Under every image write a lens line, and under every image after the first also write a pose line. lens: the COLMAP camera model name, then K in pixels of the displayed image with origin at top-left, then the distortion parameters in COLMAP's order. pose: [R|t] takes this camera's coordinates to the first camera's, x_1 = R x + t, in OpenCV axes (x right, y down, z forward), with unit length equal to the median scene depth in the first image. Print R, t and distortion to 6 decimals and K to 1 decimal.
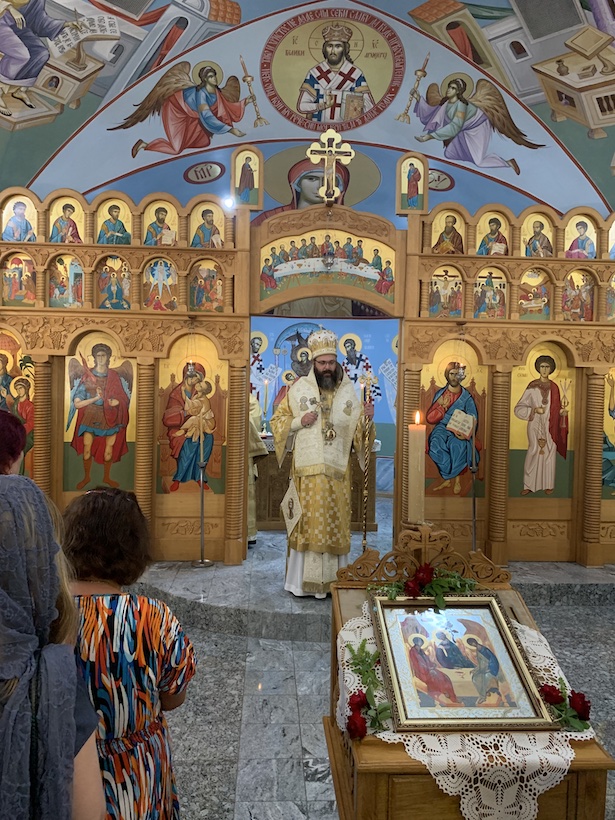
lens RADIAL K [[630.8, 0, 301.7], [0, 630.8, 408.1], [0, 0, 1]] dist [0.022873, -0.031402]
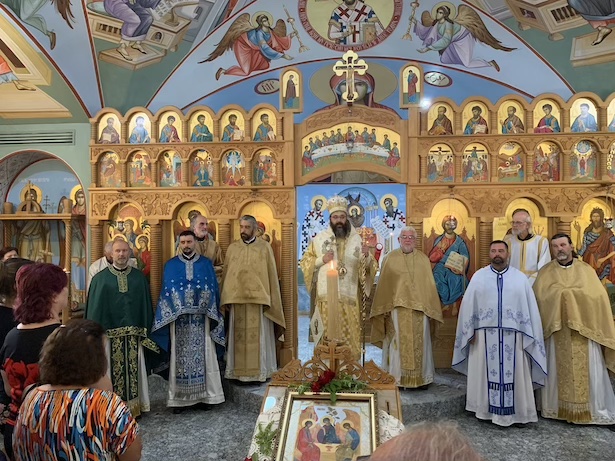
lens RADIAL K [[473.9, 0, 312.6], [0, 473.9, 230.0], [0, 0, 1]] dist [0.061141, -0.115250]
pose [[0.987922, -0.025168, -0.152893, 0.113867], [0.019498, 0.999069, -0.038473, -0.009924], [0.153719, 0.035028, 0.987494, -0.028456]]
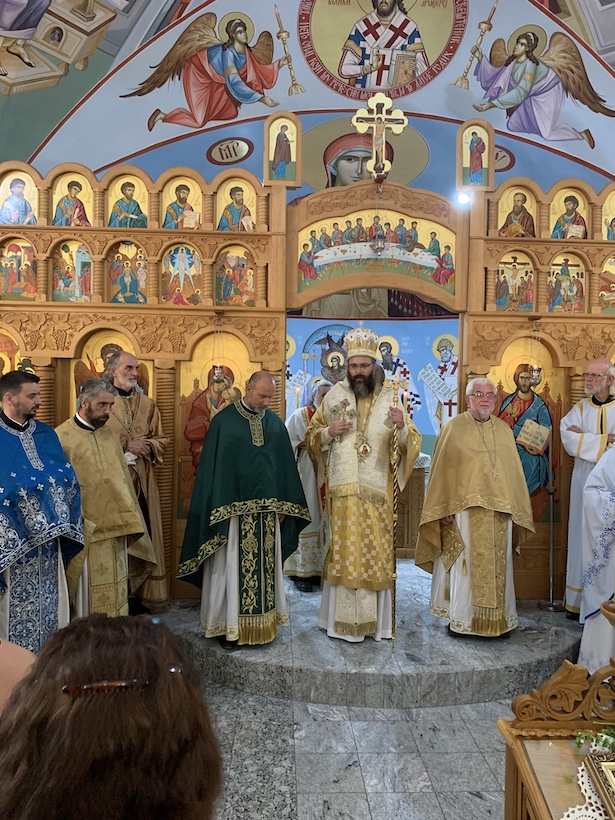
lens RADIAL K [[630.7, 0, 309.7], [0, 630.7, 411.7], [0, 0, 1]] dist [0.010851, -0.005733]
pose [[0.999969, -0.003676, -0.006937, -0.044556], [0.003610, 0.999948, -0.009568, -0.001103], [0.006971, 0.009543, 0.999930, 0.146637]]
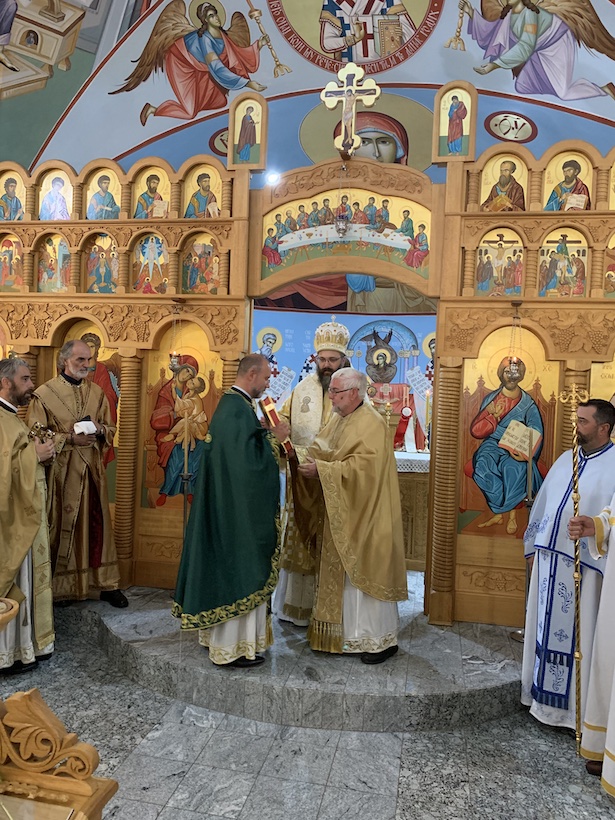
lens RADIAL K [[632.1, 0, 306.2], [0, 632.1, 414.2], [0, 0, 1]] dist [0.002265, 0.004546]
pose [[0.967888, 0.027530, -0.249869, 0.200526], [-0.031427, 0.999439, -0.011618, 0.011756], [0.249409, 0.019098, 0.968210, 0.222056]]
